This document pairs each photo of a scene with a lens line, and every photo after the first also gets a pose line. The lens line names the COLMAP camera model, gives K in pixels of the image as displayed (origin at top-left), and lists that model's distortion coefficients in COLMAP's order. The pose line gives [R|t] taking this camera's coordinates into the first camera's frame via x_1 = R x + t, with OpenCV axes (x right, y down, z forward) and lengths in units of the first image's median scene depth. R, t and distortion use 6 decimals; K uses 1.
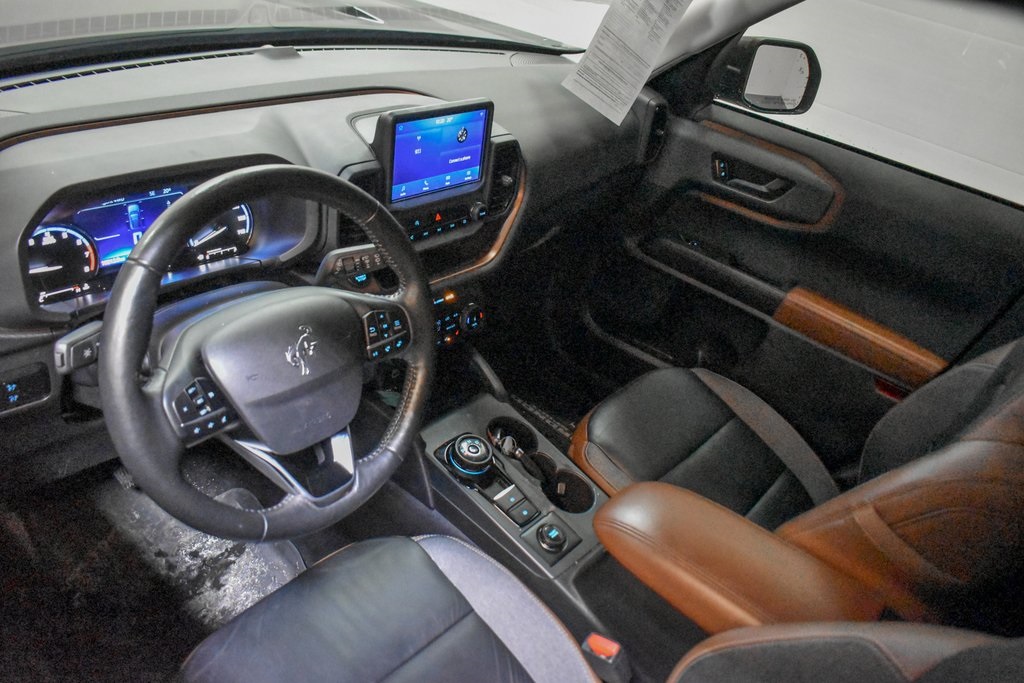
lens RADIAL K [[797.9, 0, 512.0], [0, 797.9, 341.5], [0, 0, 1]] dist [-0.000672, -0.000116]
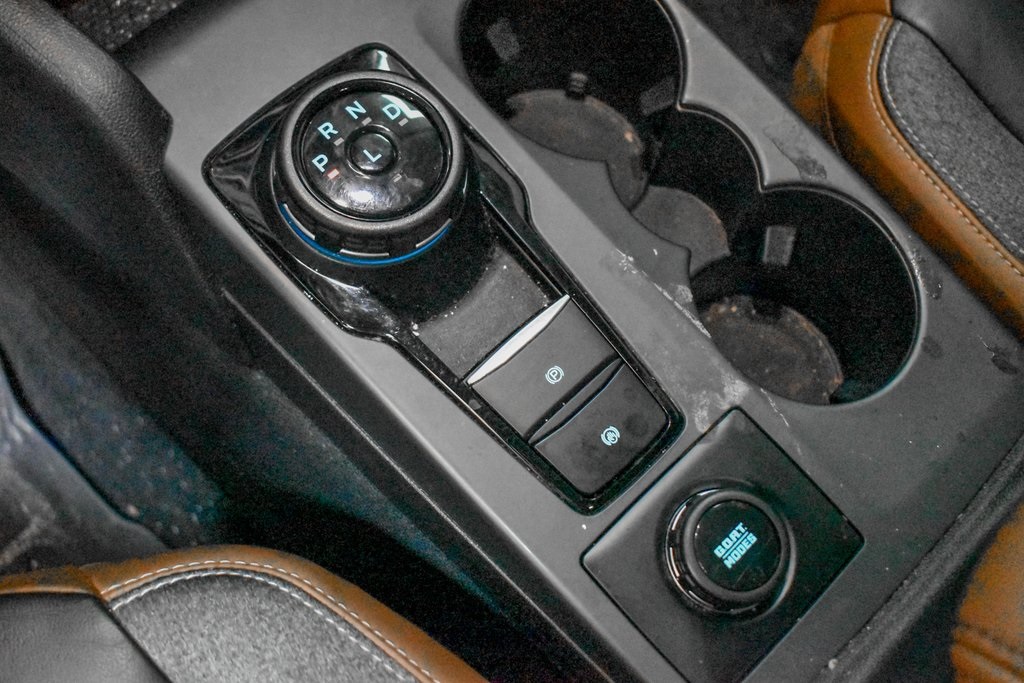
lens RADIAL K [[1176.3, 0, 512.0], [0, 1176.3, 341.5], [0, 0, 1]] dist [-0.006828, -0.006625]
pose [[0.988775, 0.003210, -0.149375, 0.037111], [0.068804, 0.877668, 0.474305, 0.032447], [0.132625, -0.479259, 0.867596, 0.701431]]
